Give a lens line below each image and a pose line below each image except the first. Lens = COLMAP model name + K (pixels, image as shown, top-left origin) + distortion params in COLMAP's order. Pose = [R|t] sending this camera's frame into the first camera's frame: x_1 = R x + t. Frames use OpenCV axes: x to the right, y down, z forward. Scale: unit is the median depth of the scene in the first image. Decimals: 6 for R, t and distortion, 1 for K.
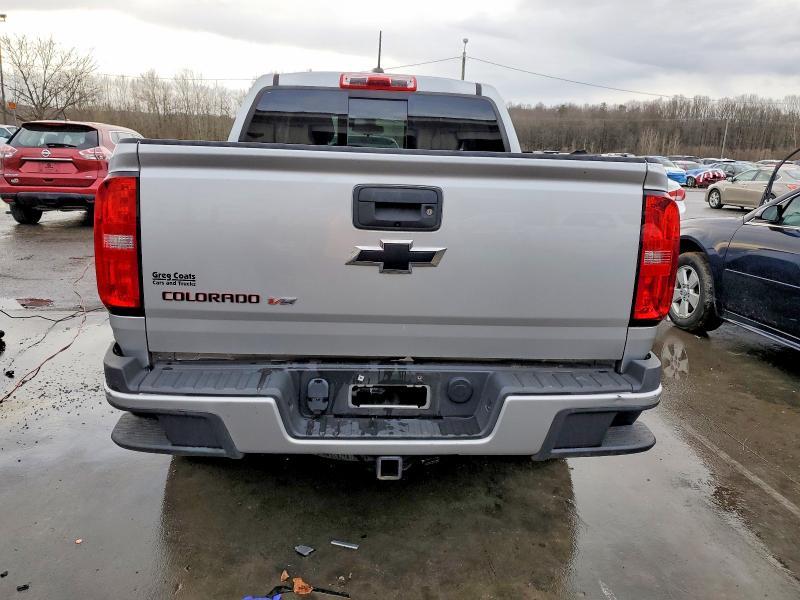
lens RADIAL K [[621.8, 0, 400.0], [0, 621.8, 300.0], [0, 0, 1]] dist [0.007759, 0.003576]
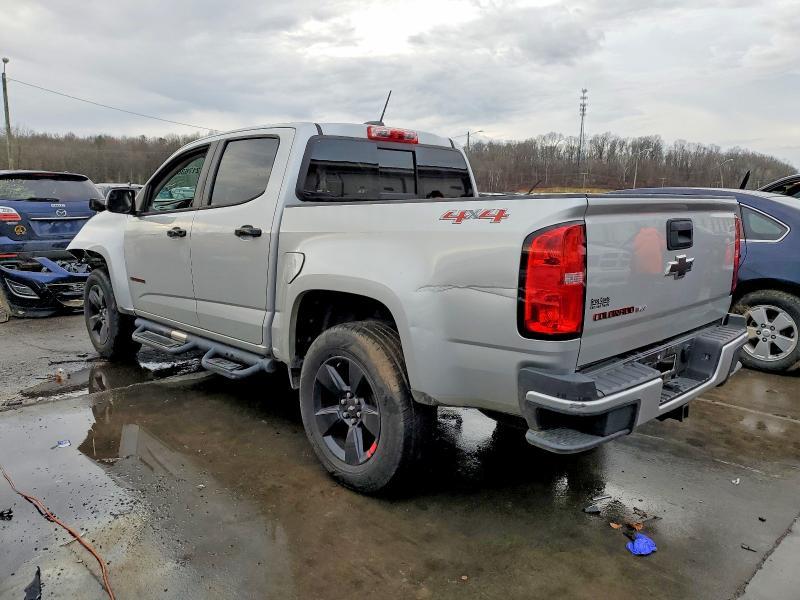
lens RADIAL K [[614.5, 0, 400.0], [0, 614.5, 300.0], [0, 0, 1]] dist [0.035009, -0.005801]
pose [[0.760818, -0.137436, 0.634246, -0.779066], [0.167262, 0.985827, 0.012980, -0.065636], [-0.627041, 0.096209, 0.773022, 0.152396]]
